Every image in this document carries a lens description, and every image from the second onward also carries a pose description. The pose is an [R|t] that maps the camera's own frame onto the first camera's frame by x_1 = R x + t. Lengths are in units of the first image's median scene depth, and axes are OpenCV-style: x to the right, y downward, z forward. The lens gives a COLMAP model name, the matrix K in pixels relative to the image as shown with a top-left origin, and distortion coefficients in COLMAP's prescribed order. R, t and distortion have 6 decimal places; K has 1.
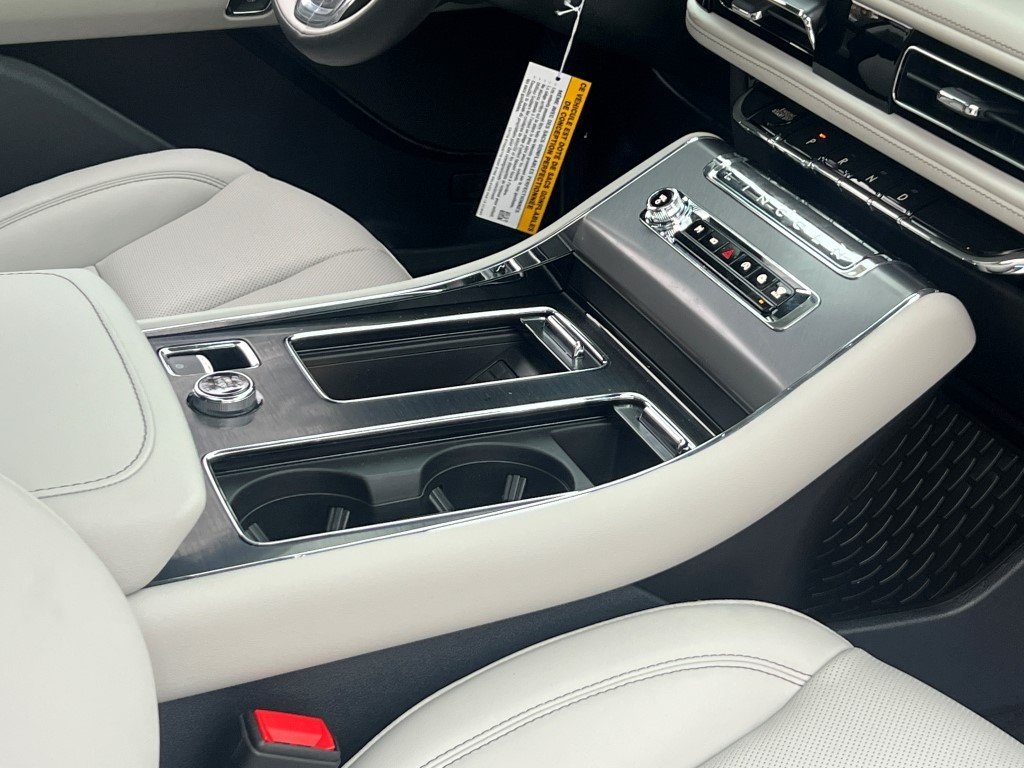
lens RADIAL K [[955.5, 0, 512.0], [0, 955.5, 384.0], [0, 0, 1]] dist [0.100320, -0.234321]
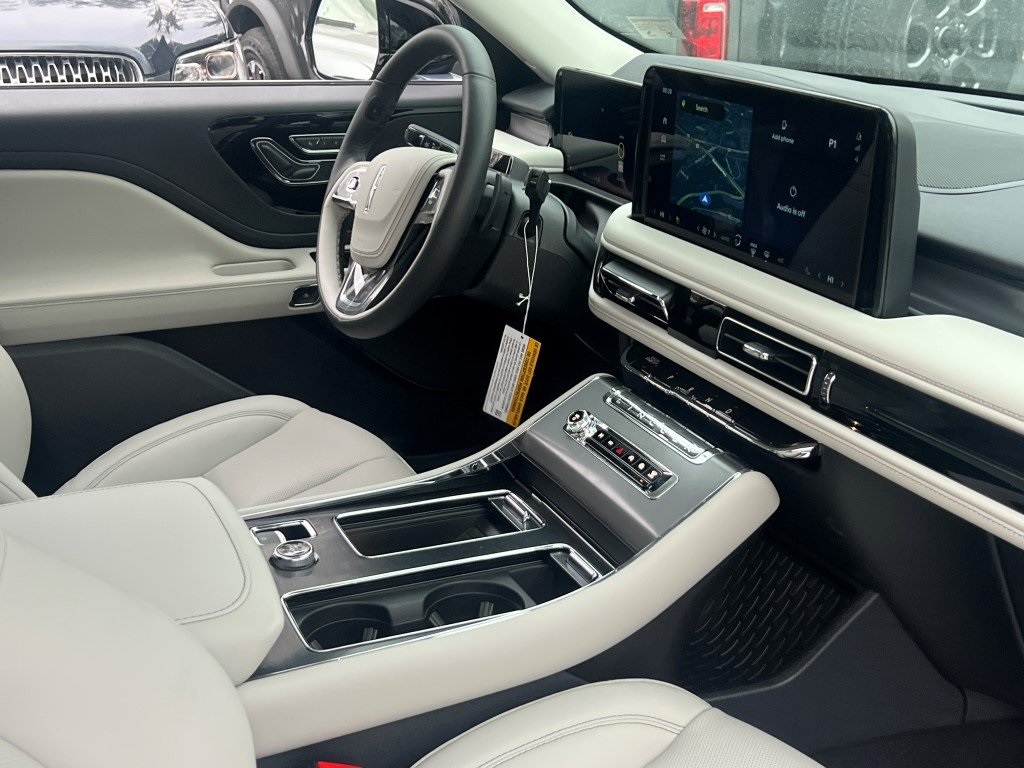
lens RADIAL K [[1226.4, 0, 512.0], [0, 1226.4, 384.0], [0, 0, 1]] dist [0.098331, -0.004749]
pose [[0.999035, -0.039349, -0.019494, 0.094732], [0.035125, 0.982480, -0.183029, 0.113771], [0.026355, 0.182168, 0.982914, -0.961086]]
